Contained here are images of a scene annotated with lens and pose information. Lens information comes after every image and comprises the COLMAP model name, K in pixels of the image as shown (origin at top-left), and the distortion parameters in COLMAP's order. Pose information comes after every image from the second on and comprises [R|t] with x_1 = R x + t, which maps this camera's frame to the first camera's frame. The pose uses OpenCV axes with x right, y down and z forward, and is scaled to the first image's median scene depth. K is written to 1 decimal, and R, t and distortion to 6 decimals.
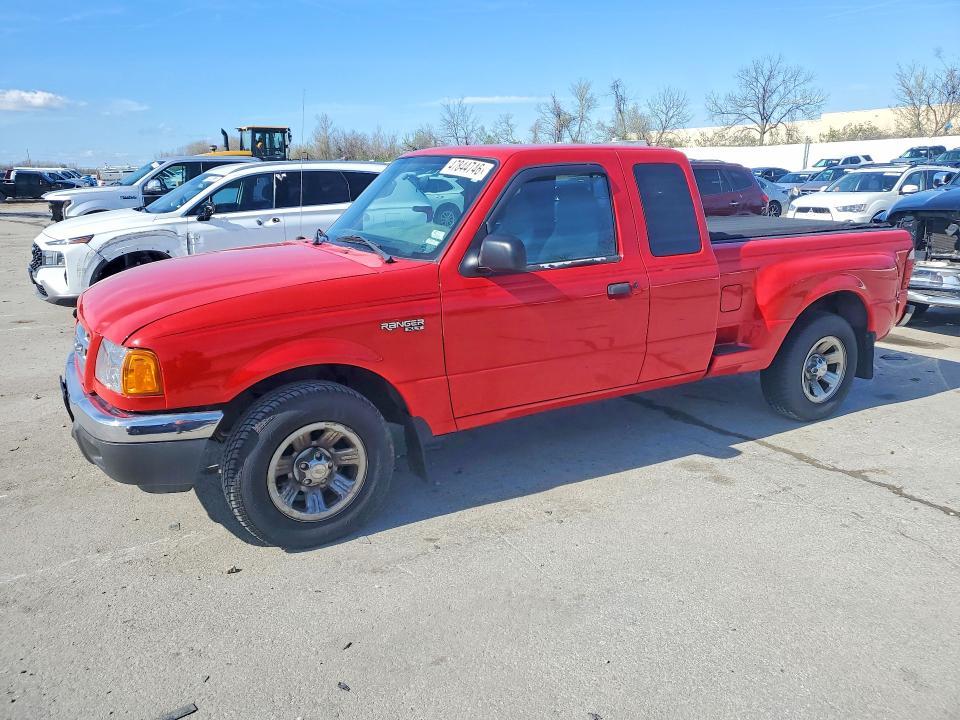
lens RADIAL K [[721.4, 0, 477.9], [0, 721.4, 362.0], [0, 0, 1]] dist [0.003001, 0.004309]
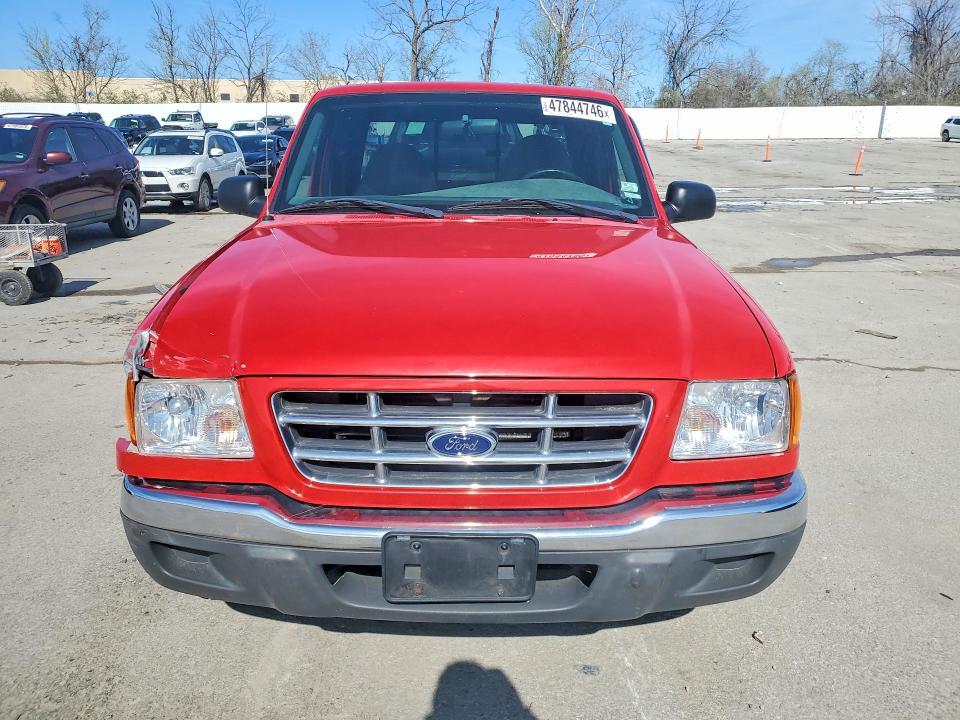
lens RADIAL K [[721.4, 0, 477.6], [0, 721.4, 358.2], [0, 0, 1]] dist [0.003001, 0.004309]
pose [[0.517954, -0.240854, 0.820800, -0.154249], [0.208202, 0.966182, 0.152131, -0.026292], [-0.829684, 0.092095, 0.550585, 0.116659]]
